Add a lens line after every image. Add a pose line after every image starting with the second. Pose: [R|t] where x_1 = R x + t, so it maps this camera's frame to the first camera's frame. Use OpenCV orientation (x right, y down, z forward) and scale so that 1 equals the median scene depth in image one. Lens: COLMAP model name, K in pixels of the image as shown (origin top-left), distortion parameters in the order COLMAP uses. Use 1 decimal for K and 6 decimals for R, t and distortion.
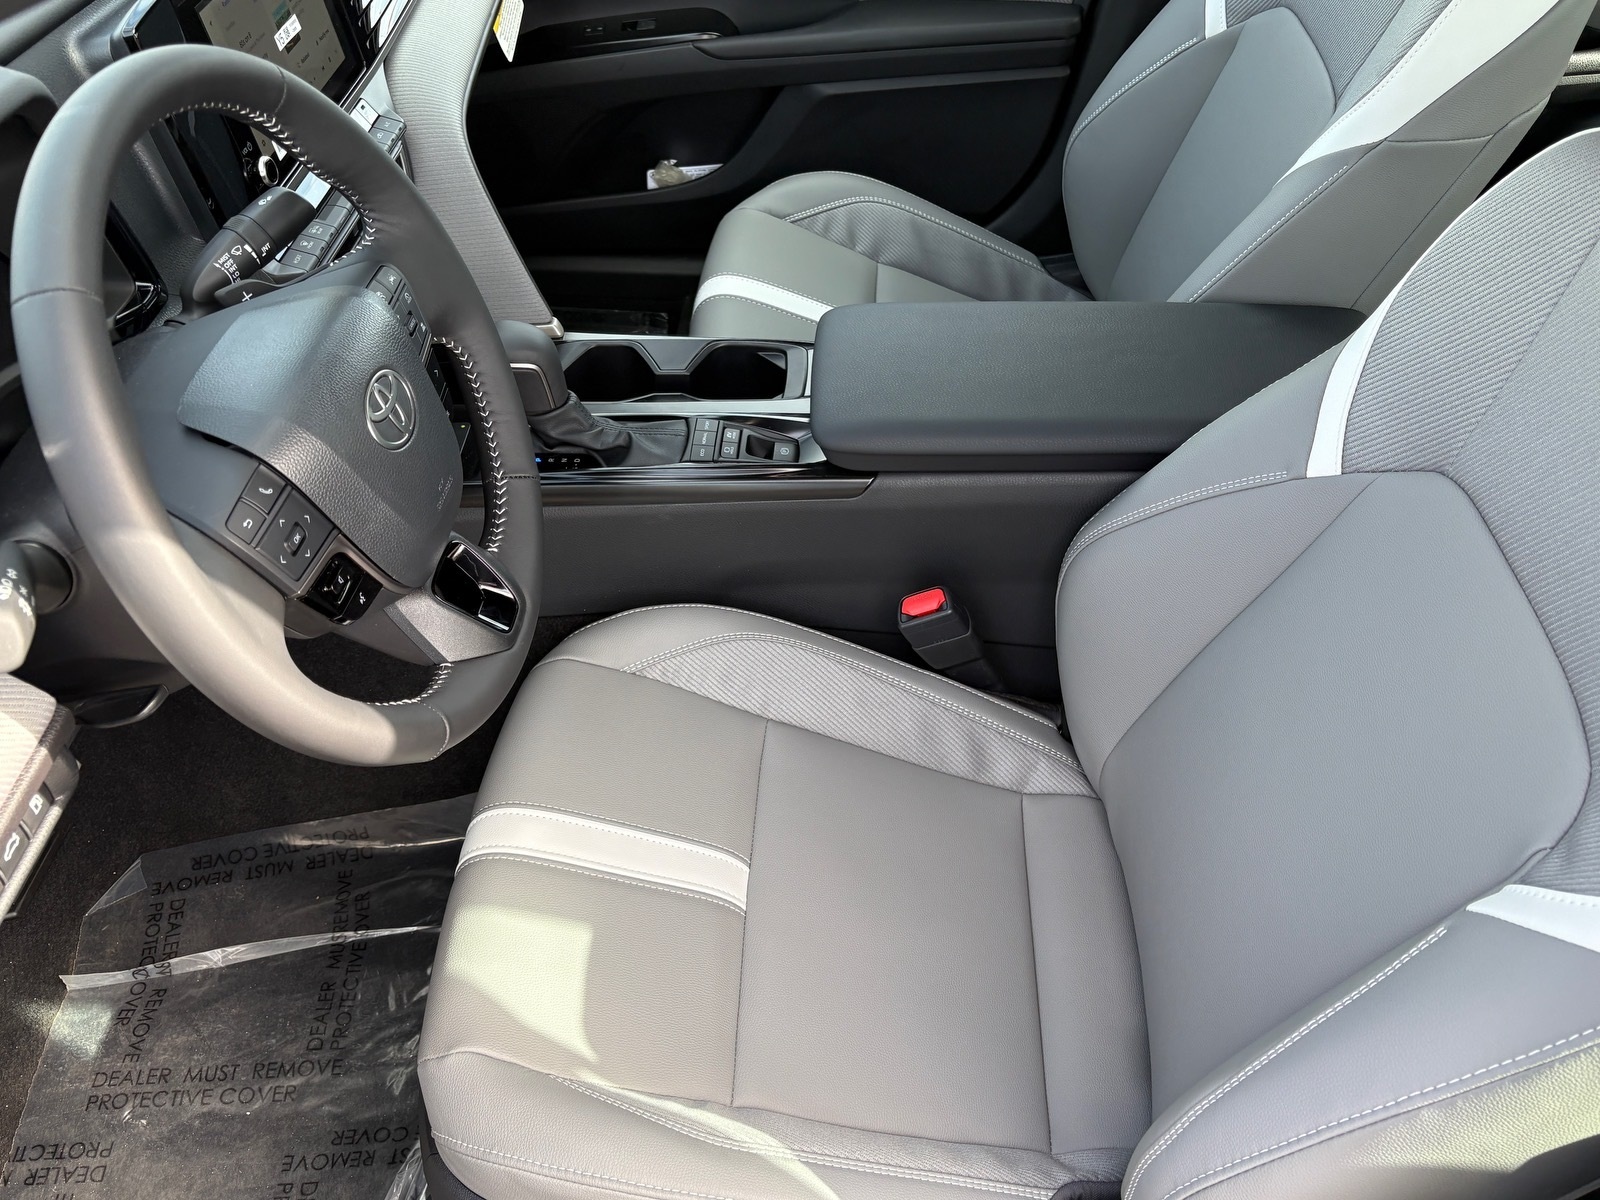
lens RADIAL K [[1297.8, 0, 799.9], [0, 1297.8, 605.6], [0, 0, 1]] dist [0.012230, -0.025499]
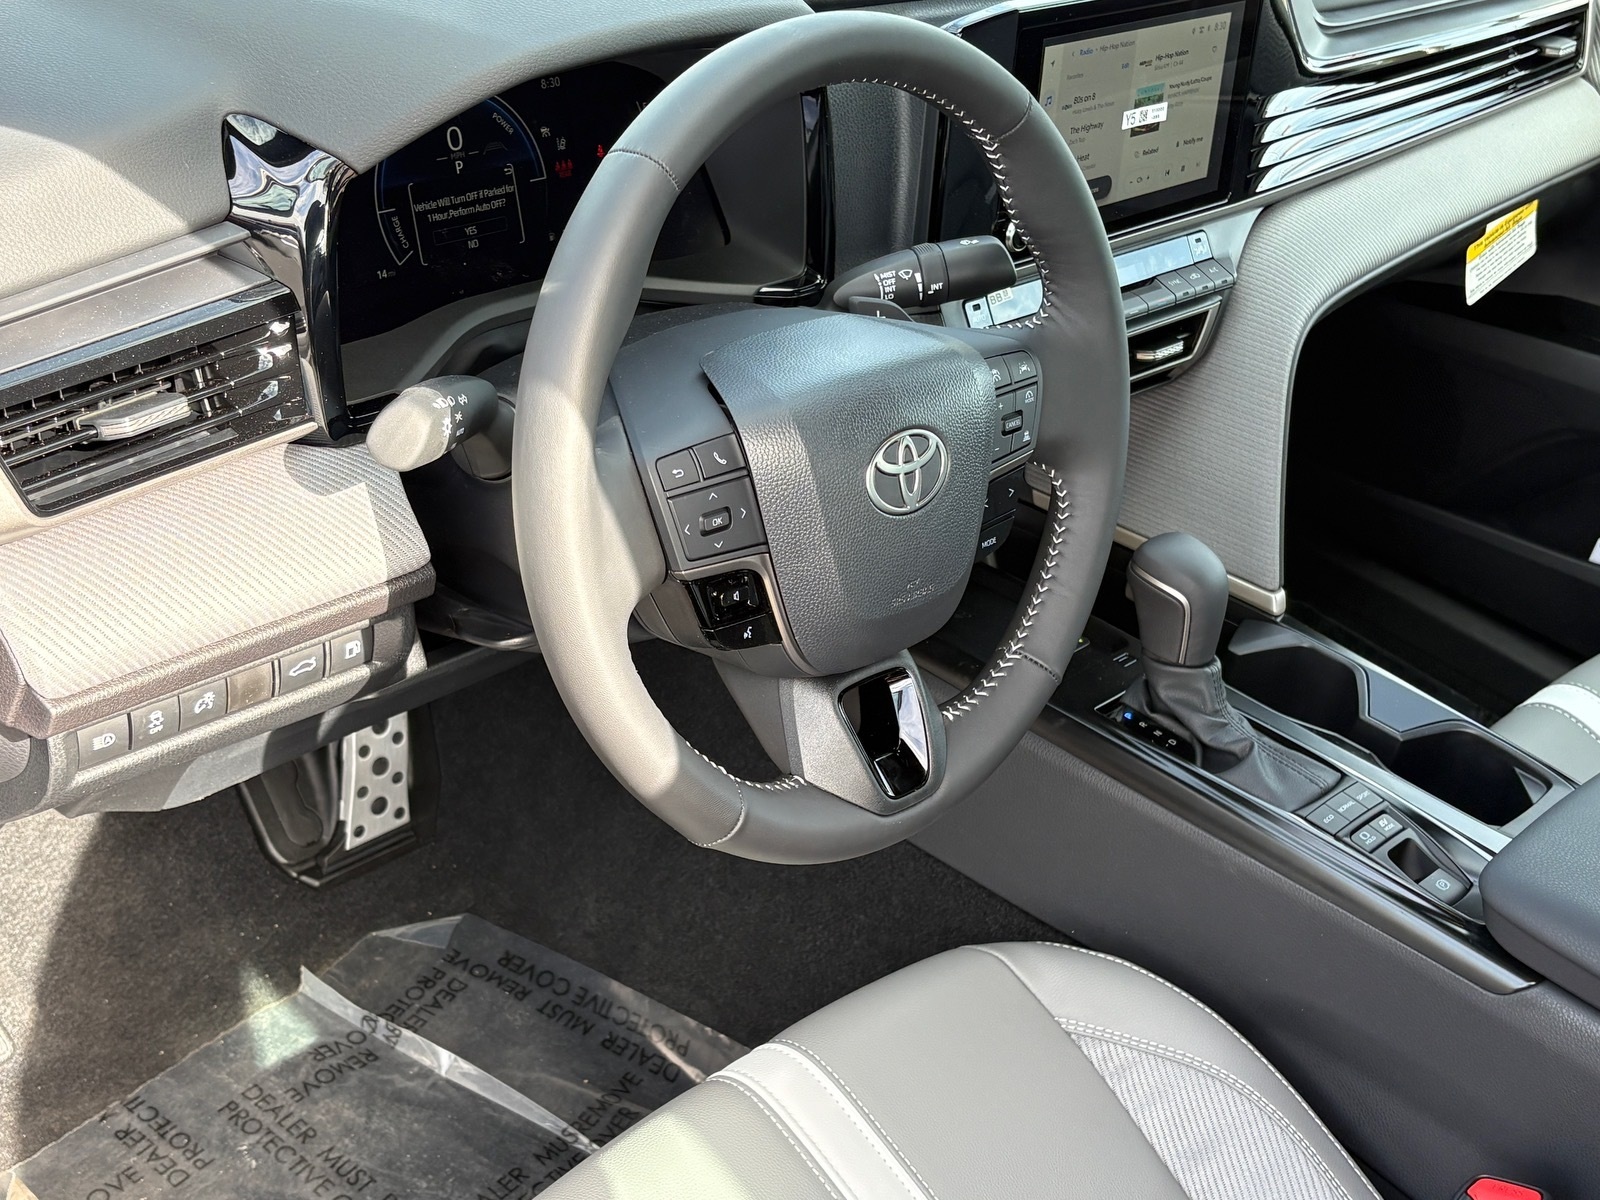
lens RADIAL K [[2060.1, 0, 786.0], [0, 2060.1, 611.0], [0, 0, 1]] dist [0.037261, 0.000000]
pose [[0.737936, 0.457481, -0.496147, 0.203740], [-0.568953, 0.817119, -0.092785, 0.056262], [0.362964, 0.350754, 0.863266, -0.085514]]
